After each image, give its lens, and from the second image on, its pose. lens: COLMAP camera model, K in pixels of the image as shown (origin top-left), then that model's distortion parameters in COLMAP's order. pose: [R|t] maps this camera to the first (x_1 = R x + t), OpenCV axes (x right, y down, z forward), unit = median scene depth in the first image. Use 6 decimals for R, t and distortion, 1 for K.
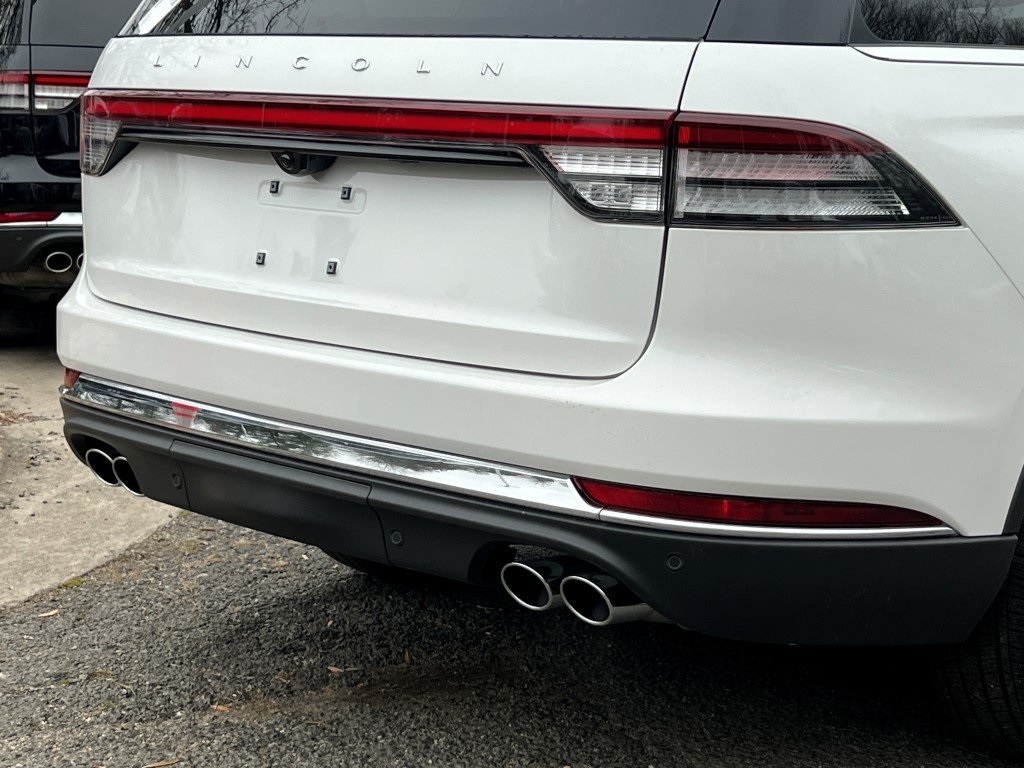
lens RADIAL K [[1601.0, 0, 512.0], [0, 1601.0, 384.0], [0, 0, 1]] dist [0.078935, -0.197992]
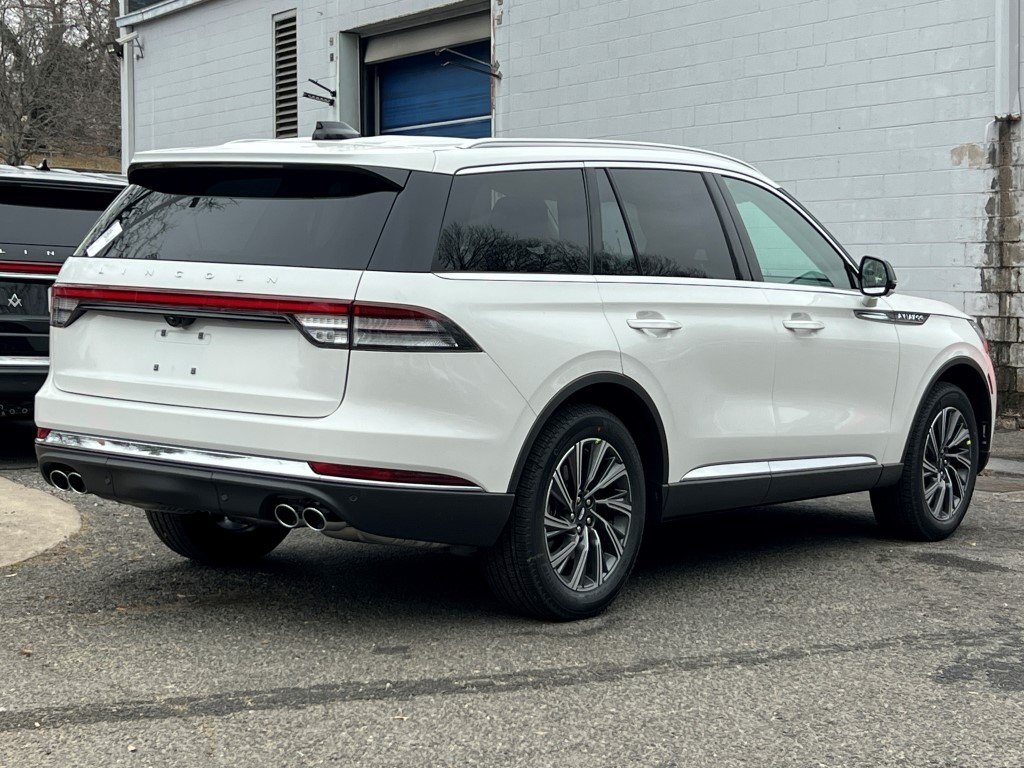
lens RADIAL K [[1601.0, 0, 512.0], [0, 1601.0, 384.0], [0, 0, 1]] dist [0.078935, -0.197992]
pose [[0.989020, 0.004799, 0.147704, -0.010950], [0.010822, 0.994437, -0.104777, 0.176937], [-0.147386, 0.105225, 0.983466, -1.176498]]
